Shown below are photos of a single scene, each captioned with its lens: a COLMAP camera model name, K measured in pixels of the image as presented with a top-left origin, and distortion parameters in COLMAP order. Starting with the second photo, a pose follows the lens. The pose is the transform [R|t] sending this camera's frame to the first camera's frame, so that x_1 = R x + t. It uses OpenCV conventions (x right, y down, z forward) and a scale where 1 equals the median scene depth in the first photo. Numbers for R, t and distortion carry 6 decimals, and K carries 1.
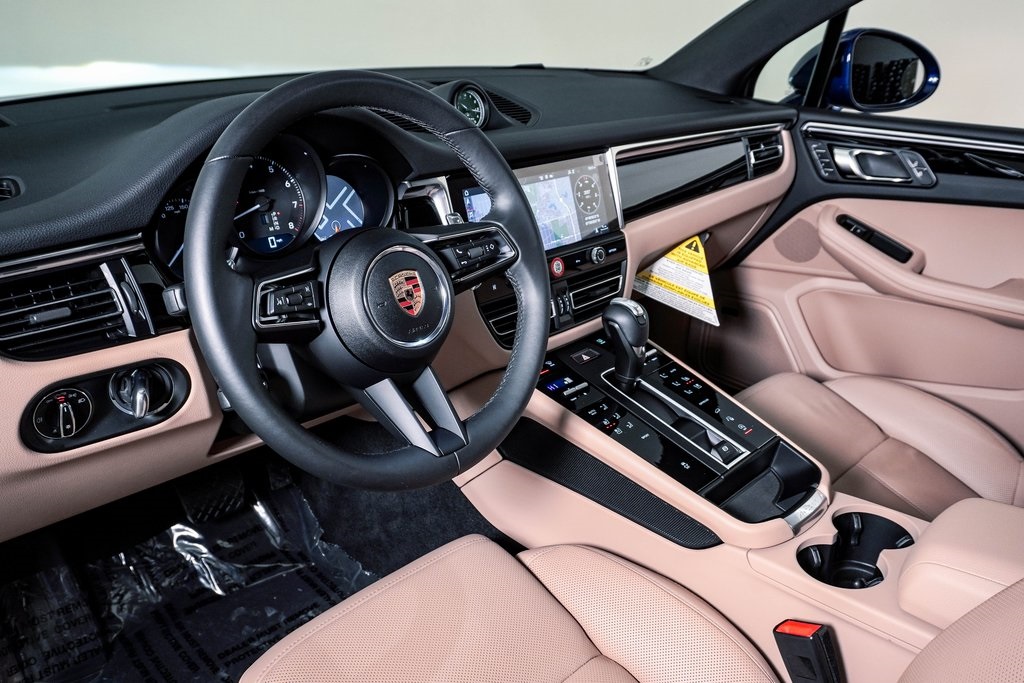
lens RADIAL K [[834.4, 0, 512.0], [0, 834.4, 341.5], [0, 0, 1]] dist [-0.030954, 0.007720]
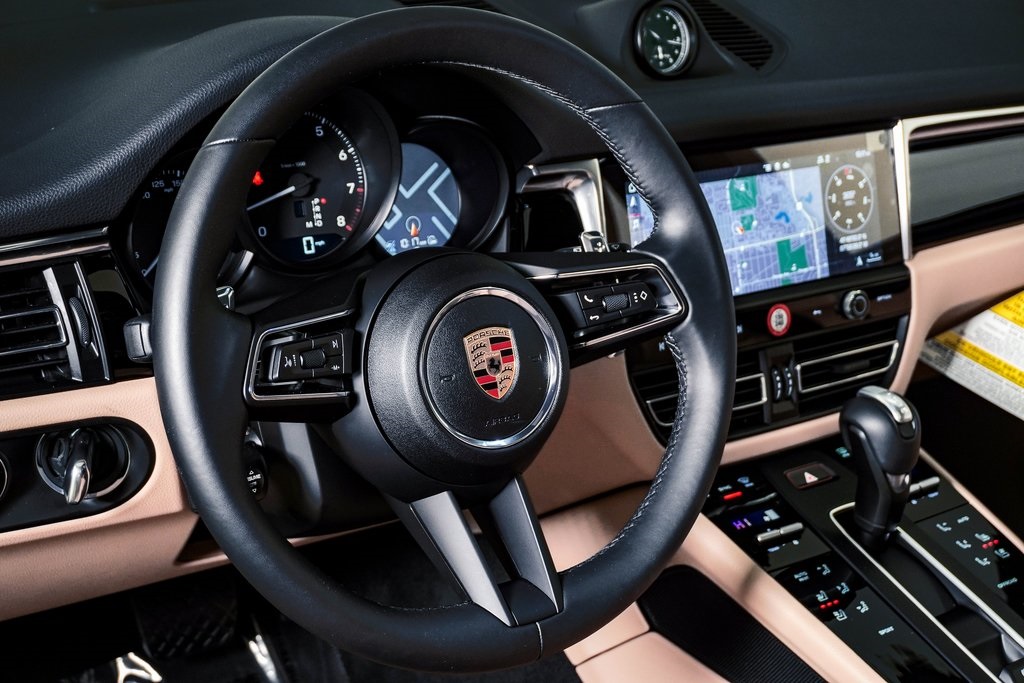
lens RADIAL K [[1511.4, 0, 512.0], [0, 1511.4, 341.5], [0, 0, 1]] dist [-0.003521, 0.006241]
pose [[0.977985, 0.112354, -0.175846, 0.074447], [-0.115280, 0.993312, -0.006480, -0.056582], [0.173942, 0.026609, 0.984396, -0.105657]]
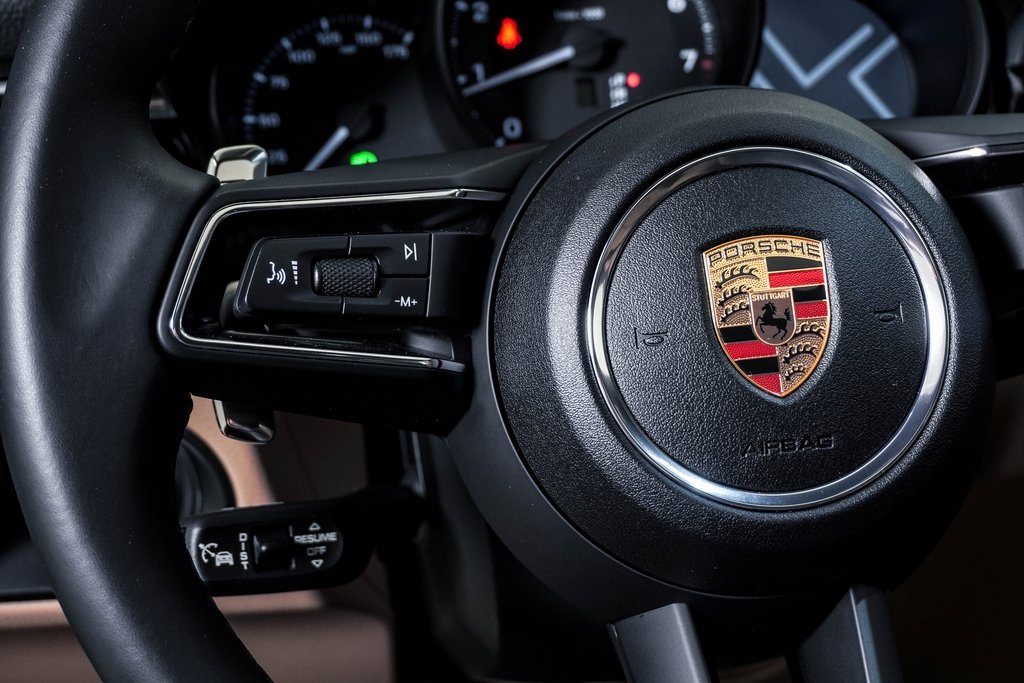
lens RADIAL K [[1646.3, 0, 512.0], [0, 1646.3, 341.5], [0, 0, 1]] dist [0.029336, 0.009771]
pose [[0.788025, 0.122580, -0.603317, 0.114897], [-0.176364, 0.983853, -0.030463, -0.014309], [0.589841, 0.130409, 0.796920, 0.424974]]
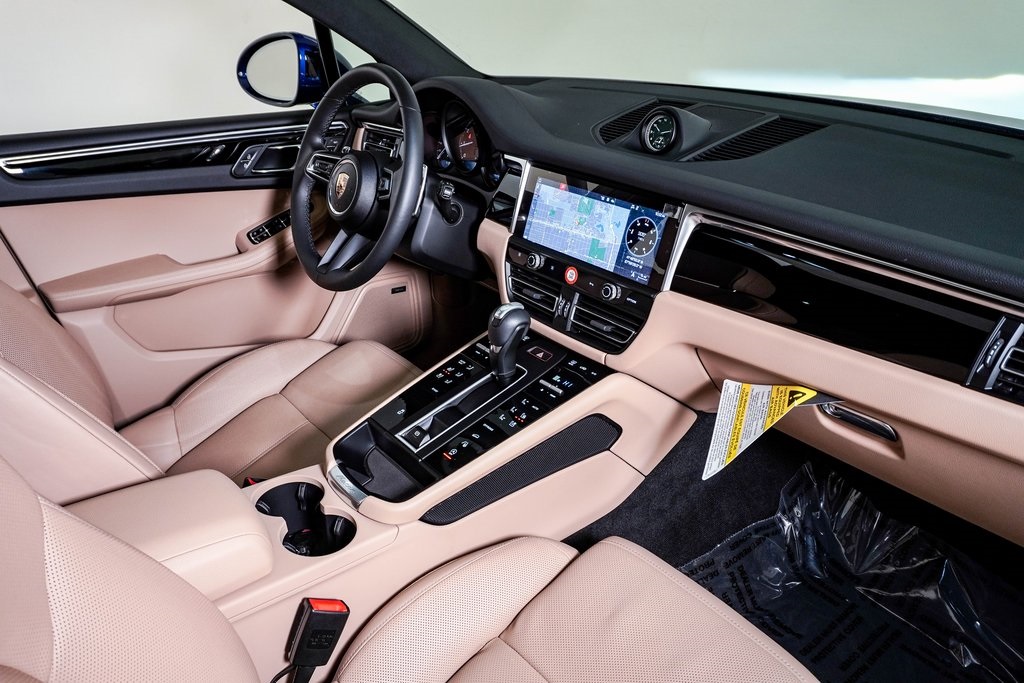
lens RADIAL K [[778.7, 0, 512.0], [0, 778.7, 341.5], [0, 0, 1]] dist [0.004002, 0.000834]
pose [[-0.142041, 0.407297, -0.902182, 1.280331], [-0.379862, 0.819213, 0.429646, -0.534879], [0.914073, 0.403732, 0.038355, 1.150969]]
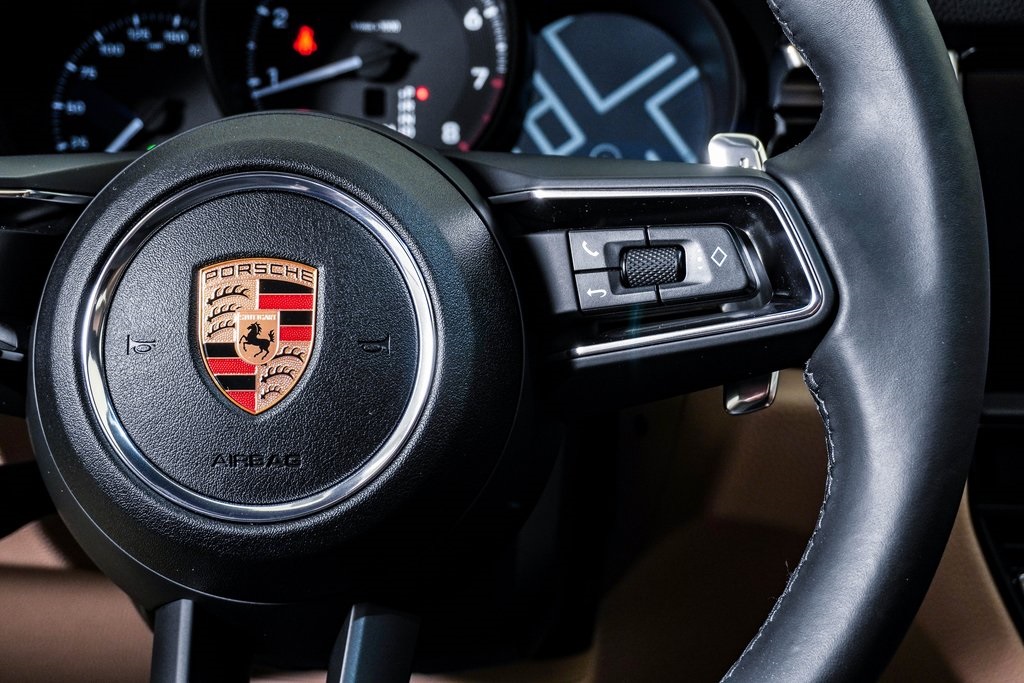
lens RADIAL K [[1646.3, 0, 512.0], [0, 1646.3, 341.5], [0, 0, 1]] dist [0.029336, 0.009771]
pose [[0.654699, 0.198605, -0.729332, 0.289051], [-0.269542, 0.962777, 0.020215, -0.075105], [0.706199, 0.183351, 0.683861, 0.555777]]
